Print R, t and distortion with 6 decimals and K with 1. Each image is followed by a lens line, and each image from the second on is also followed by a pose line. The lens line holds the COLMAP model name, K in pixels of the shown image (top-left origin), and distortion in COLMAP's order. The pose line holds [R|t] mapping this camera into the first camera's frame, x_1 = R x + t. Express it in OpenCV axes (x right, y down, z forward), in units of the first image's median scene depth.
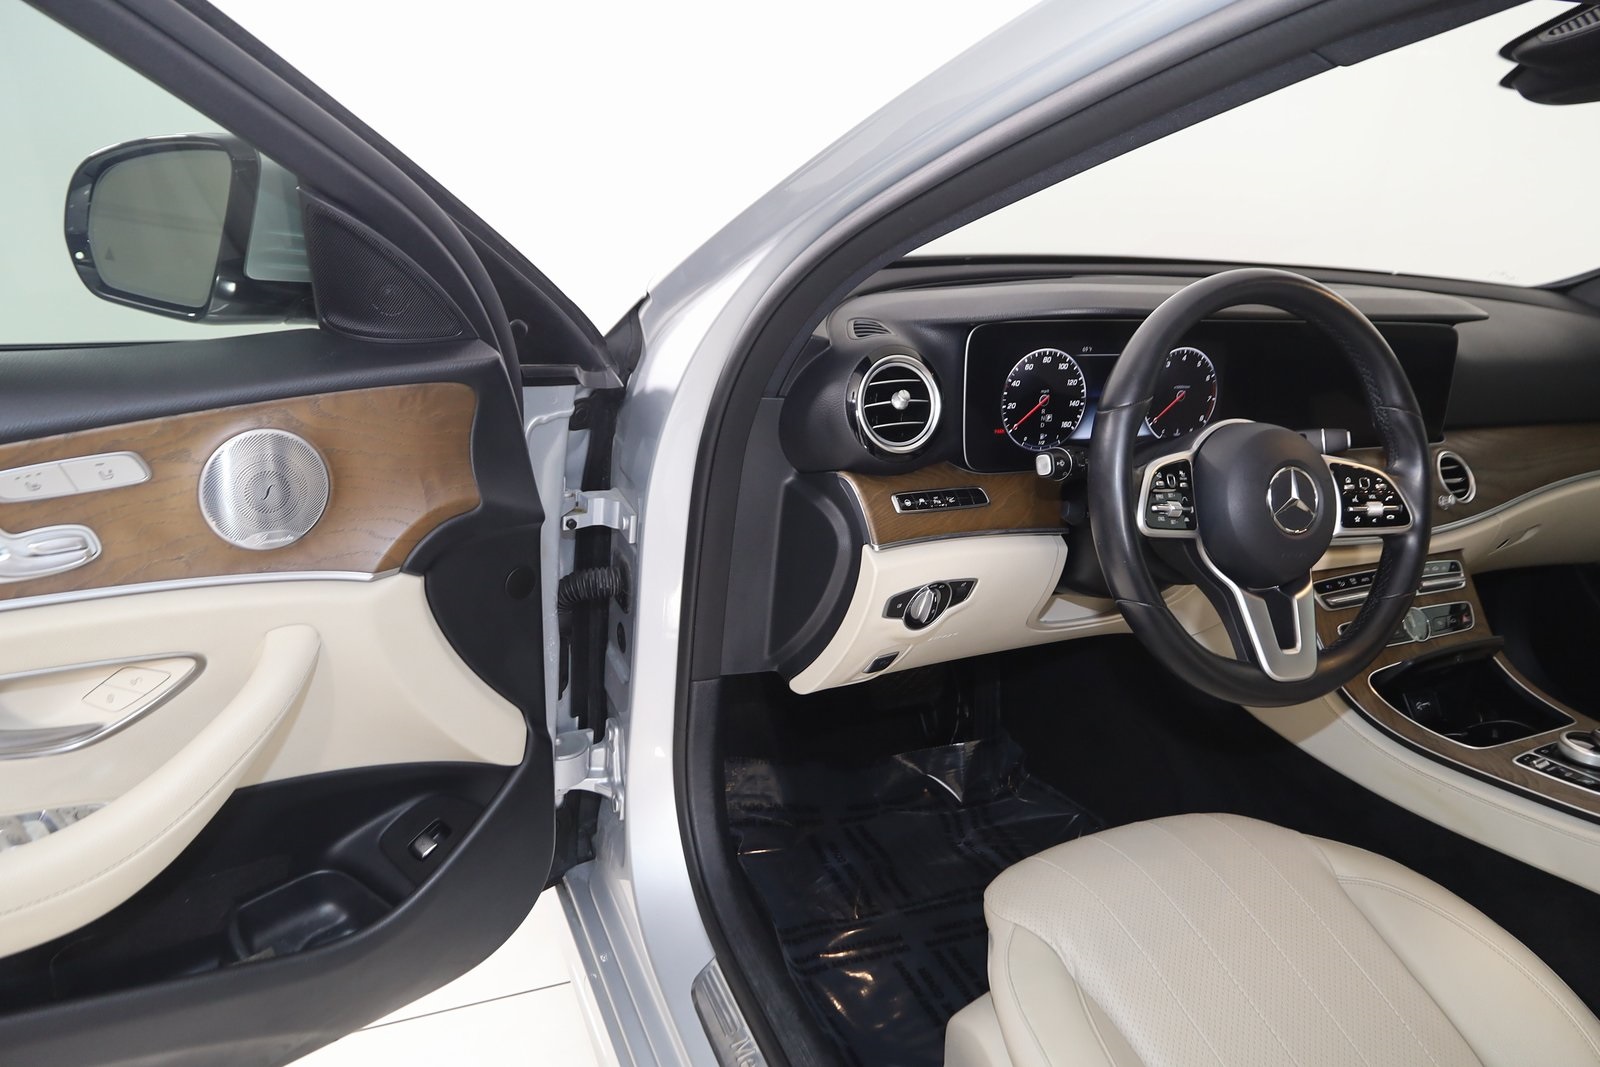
lens RADIAL K [[1094.5, 0, 800.0], [0, 1094.5, 533.5], [0, 0, 1]] dist [-0.147458, 0.102698]
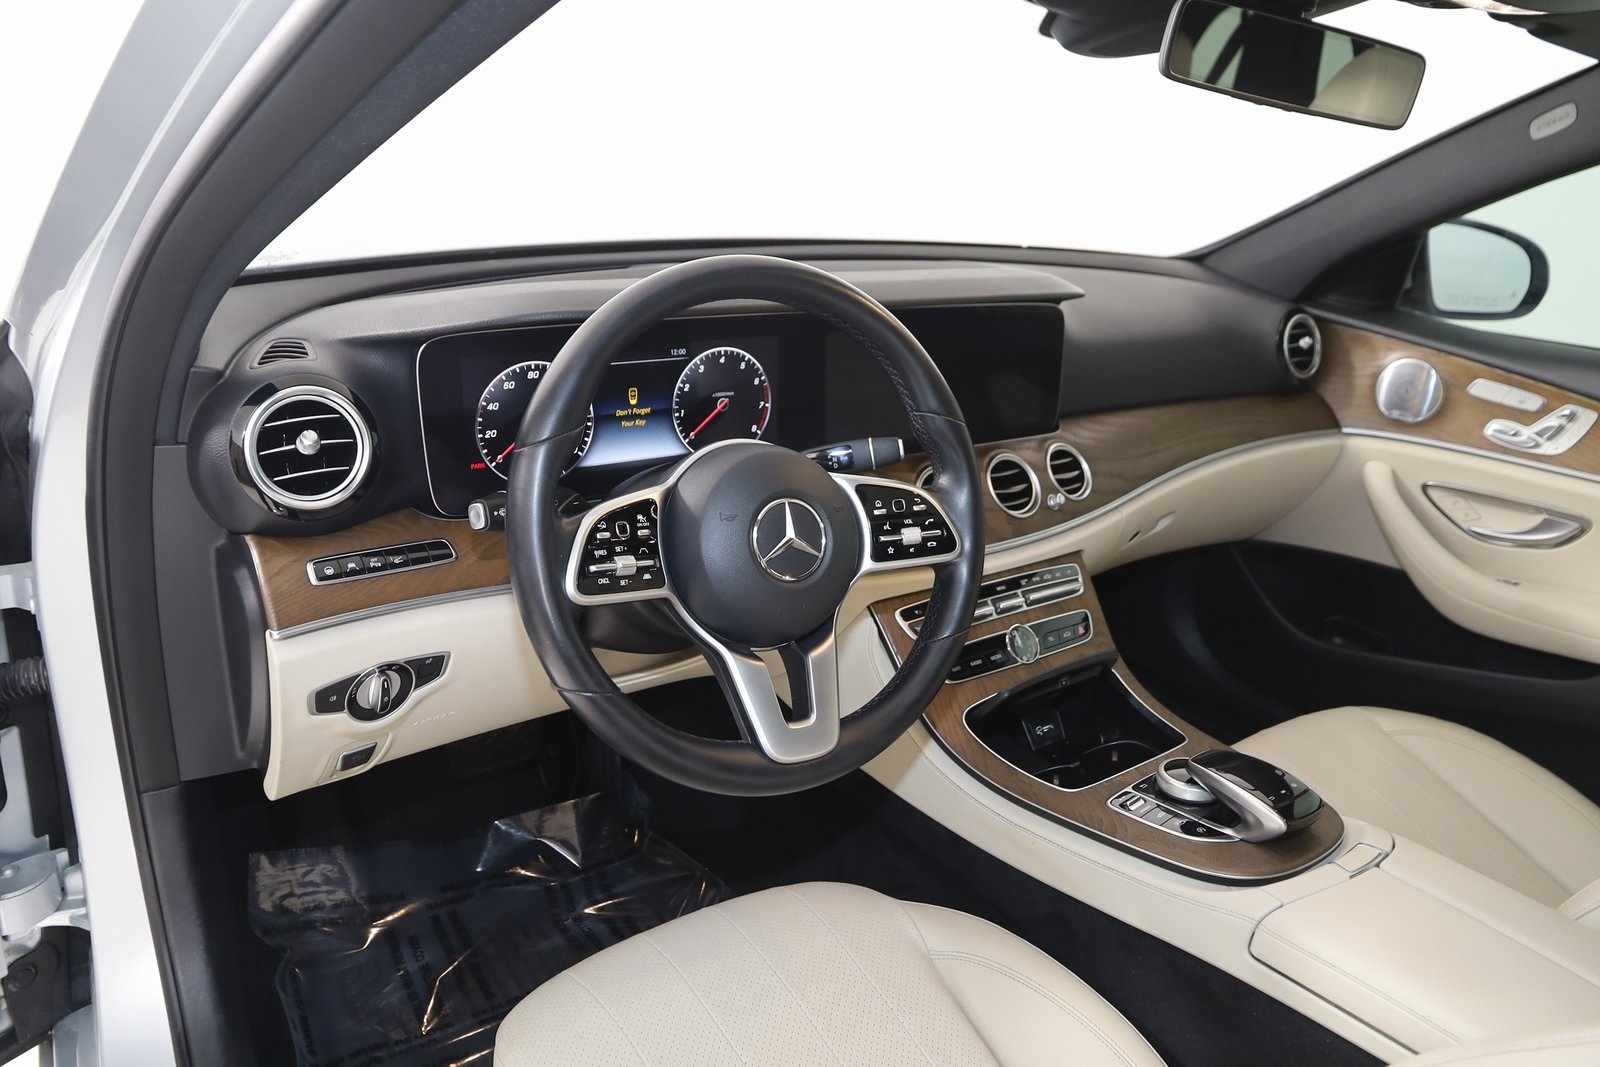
lens RADIAL K [[1100.4, 0, 800.0], [0, 1100.4, 533.5], [0, 0, 1]] dist [-0.119388, 0.072158]
pose [[0.978369, -0.070182, 0.194599, 0.258587], [0.067115, 0.997496, 0.022322, -0.045372], [-0.195678, -0.008778, 0.980629, 0.147857]]
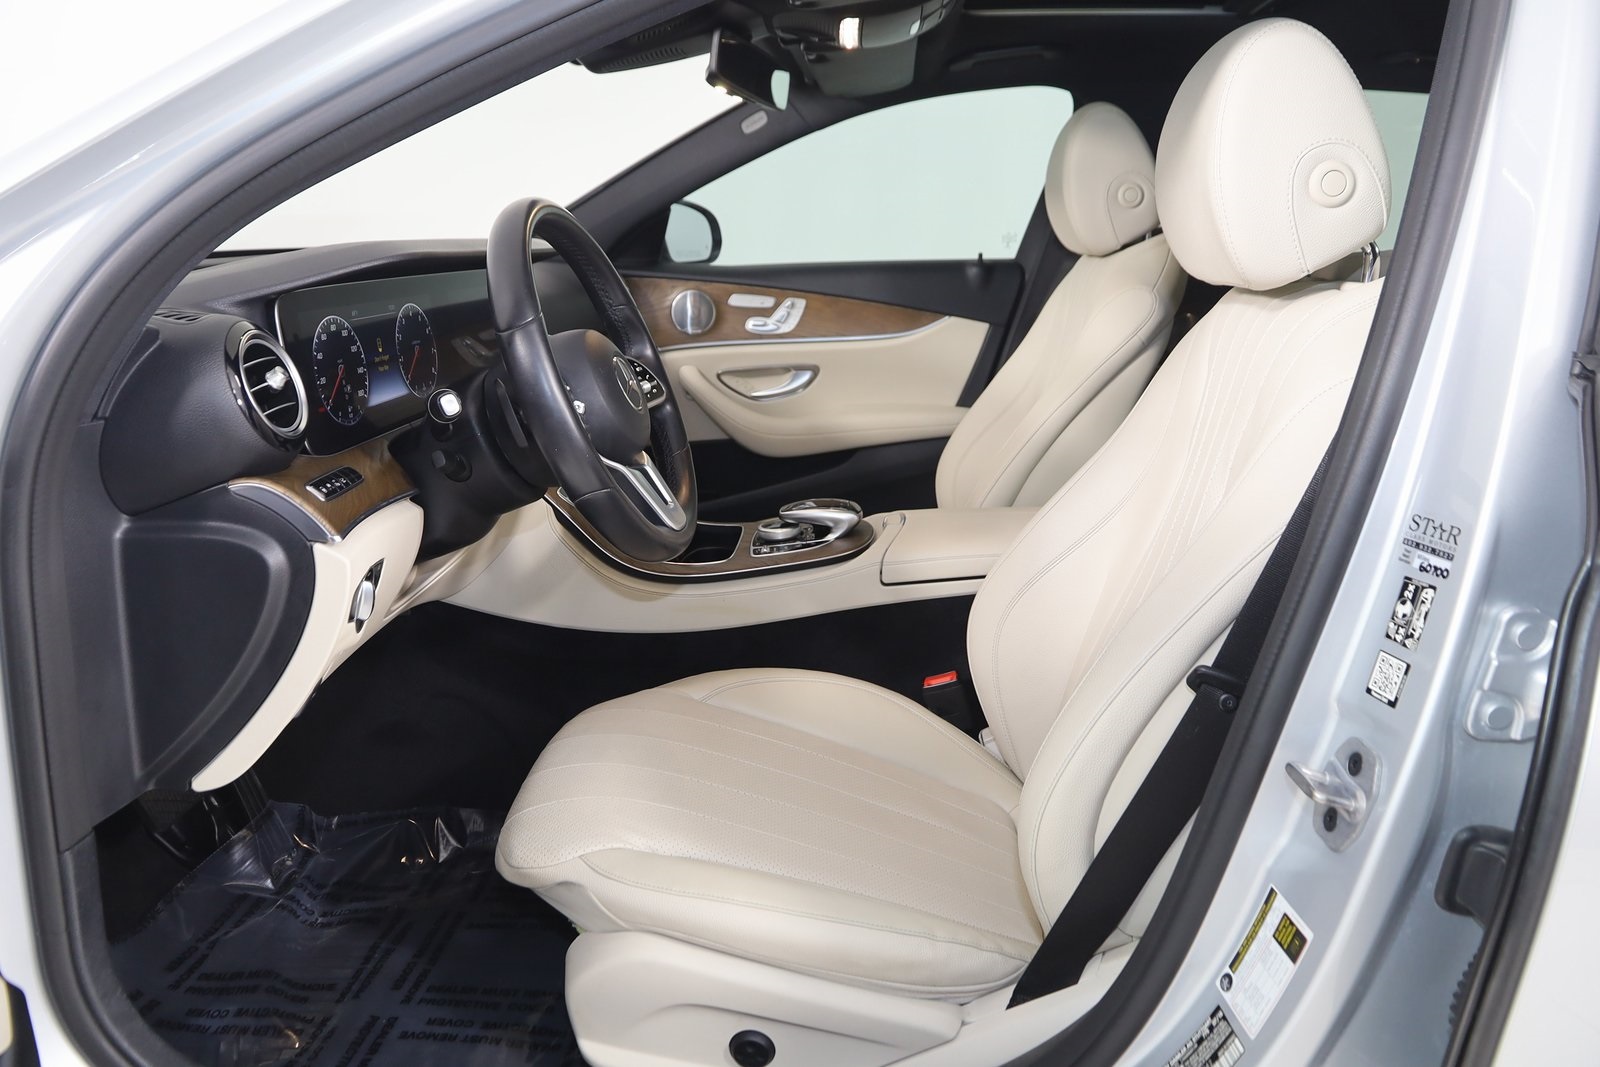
lens RADIAL K [[1094.5, 0, 800.0], [0, 1094.5, 533.5], [0, 0, 1]] dist [-0.147458, 0.102698]
pose [[0.443930, -0.296746, 0.845499, -0.427604], [0.344694, 0.927519, 0.144551, 0.011711], [-0.827111, 0.227268, 0.514040, 0.231511]]
